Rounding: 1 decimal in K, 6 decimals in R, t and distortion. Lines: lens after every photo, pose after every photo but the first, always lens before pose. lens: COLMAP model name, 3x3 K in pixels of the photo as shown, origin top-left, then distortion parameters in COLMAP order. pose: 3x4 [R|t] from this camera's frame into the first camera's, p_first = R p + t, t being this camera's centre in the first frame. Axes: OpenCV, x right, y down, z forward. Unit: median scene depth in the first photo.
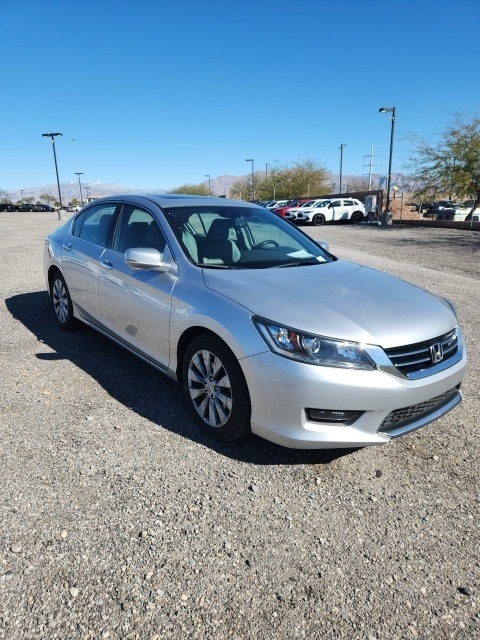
lens RADIAL K [[427.1, 0, 241.4], [0, 427.1, 317.5], [0, 0, 1]] dist [-0.002170, -0.001965]
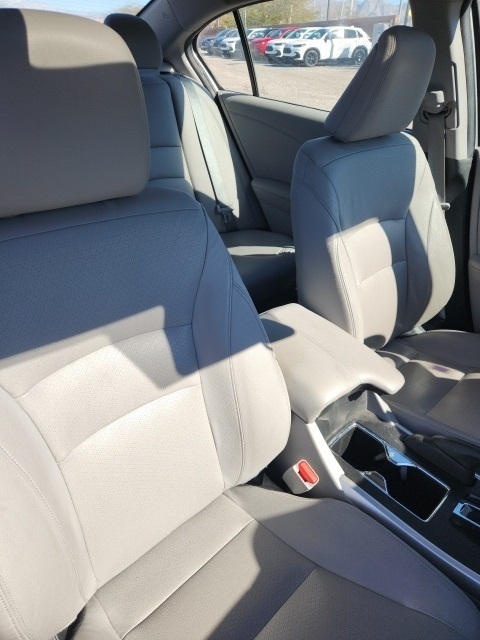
lens RADIAL K [[427.1, 0, 240.5], [0, 427.1, 319.3], [0, 0, 1]] dist [-0.002170, -0.001965]
pose [[0.995745, -0.026687, 0.088200, -0.026267], [-0.003065, 0.947021, 0.321156, -0.028979], [-0.092098, -0.320060, 0.942910, 0.136358]]
